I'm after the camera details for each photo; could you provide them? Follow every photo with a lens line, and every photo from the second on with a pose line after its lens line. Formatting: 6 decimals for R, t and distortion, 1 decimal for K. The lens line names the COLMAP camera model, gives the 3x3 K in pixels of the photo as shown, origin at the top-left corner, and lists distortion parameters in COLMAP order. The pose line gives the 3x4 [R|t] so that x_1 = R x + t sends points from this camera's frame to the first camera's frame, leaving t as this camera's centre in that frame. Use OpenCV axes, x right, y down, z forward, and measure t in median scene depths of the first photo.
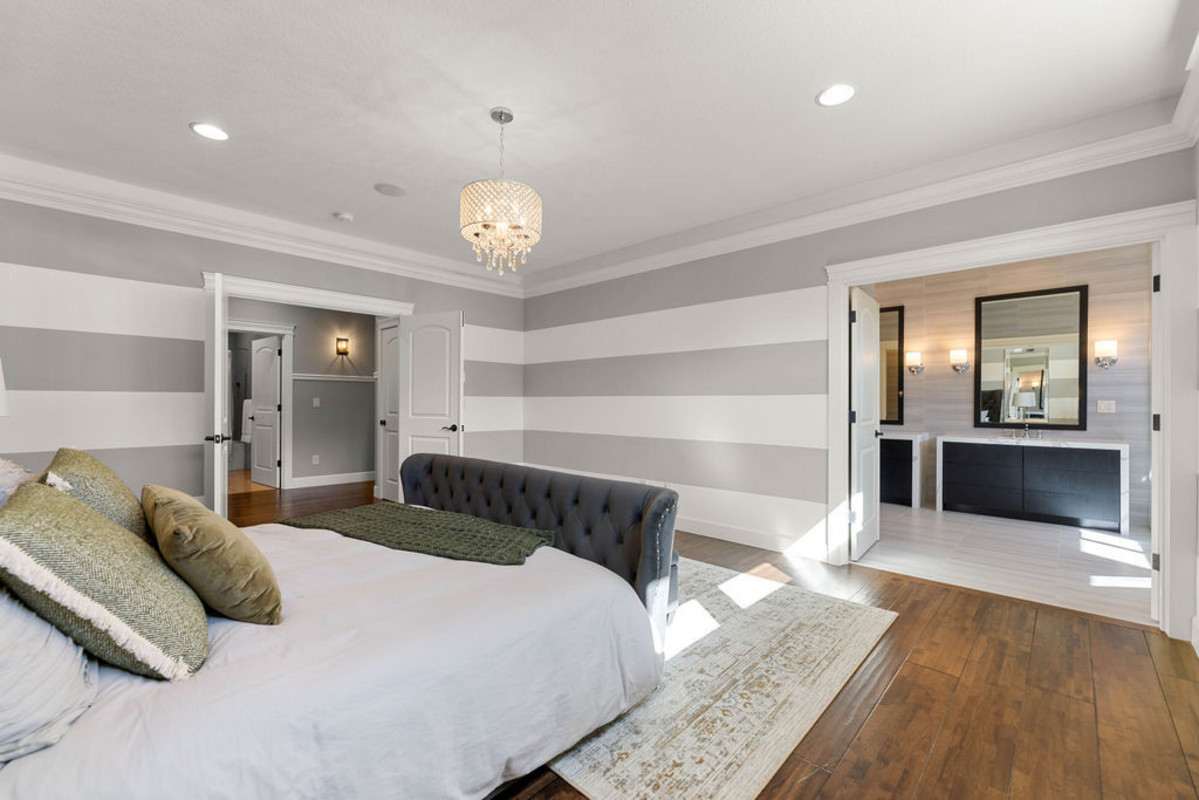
lens RADIAL K [[486.3, 0, 598.2], [0, 486.3, 404.0], [0, 0, 1]] dist [0.000242, 0.000211]
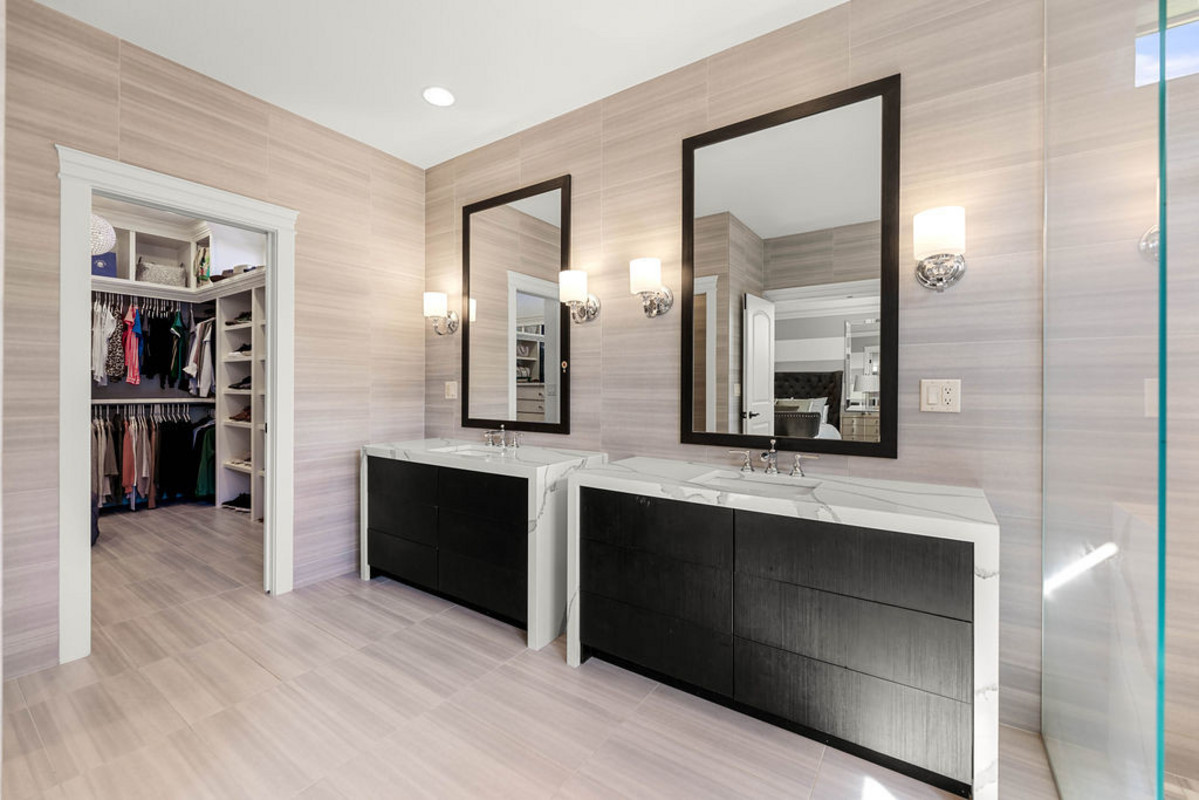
lens RADIAL K [[486.3, 0, 599.8], [0, 486.3, 390.9], [0, 0, 1]] dist [0.000242, 0.000211]
pose [[0.984475, -0.001867, 0.175518, 0.698527], [0.001029, 0.999988, 0.004865, -0.000043], [-0.175524, -0.004609, 0.984464, 0.656608]]
